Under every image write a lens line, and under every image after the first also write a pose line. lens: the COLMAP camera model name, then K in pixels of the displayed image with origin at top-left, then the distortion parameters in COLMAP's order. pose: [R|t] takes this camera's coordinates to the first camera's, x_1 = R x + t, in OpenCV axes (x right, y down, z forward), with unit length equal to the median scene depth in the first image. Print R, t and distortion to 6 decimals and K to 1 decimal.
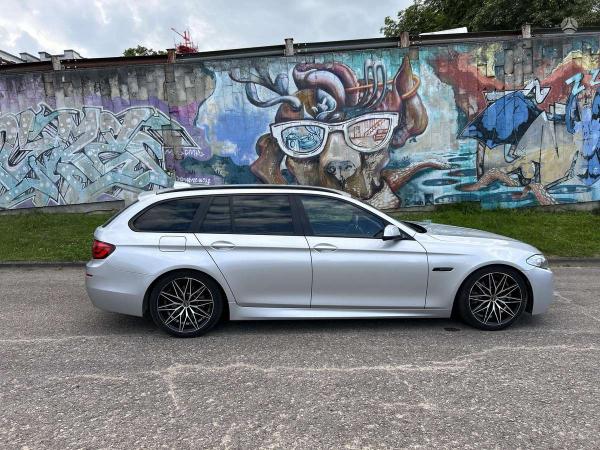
lens RADIAL K [[457.3, 0, 301.1], [0, 457.3, 224.1], [0, 0, 1]] dist [0.033667, -0.038681]
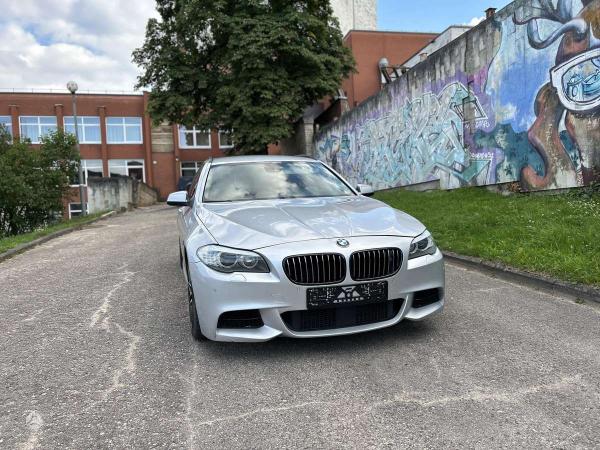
lens RADIAL K [[457.3, 0, 301.1], [0, 457.3, 224.8], [0, 0, 1]] dist [0.033667, -0.038681]
pose [[0.233121, 0.085053, -0.968721, 0.554544], [-0.061848, 0.995448, 0.072516, -0.006126], [0.970479, 0.043009, 0.237320, 0.465197]]
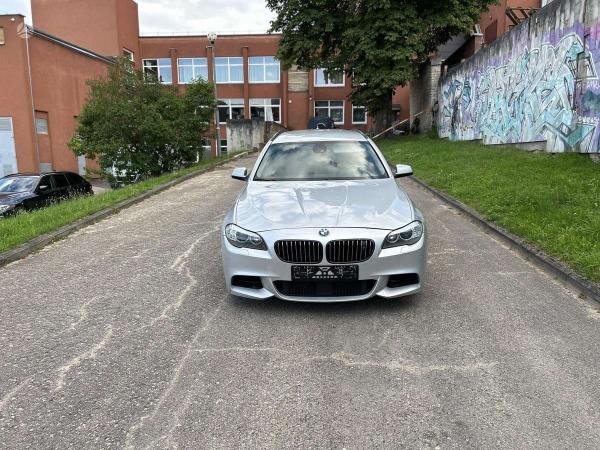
lens RADIAL K [[457.3, 0, 299.3], [0, 457.3, 226.1], [0, 0, 1]] dist [0.033667, -0.038681]
pose [[-0.074751, 0.230521, -0.970192, 0.638659], [-0.078669, 0.968518, 0.236185, -0.066755], [0.994094, 0.093979, -0.054263, 0.562232]]
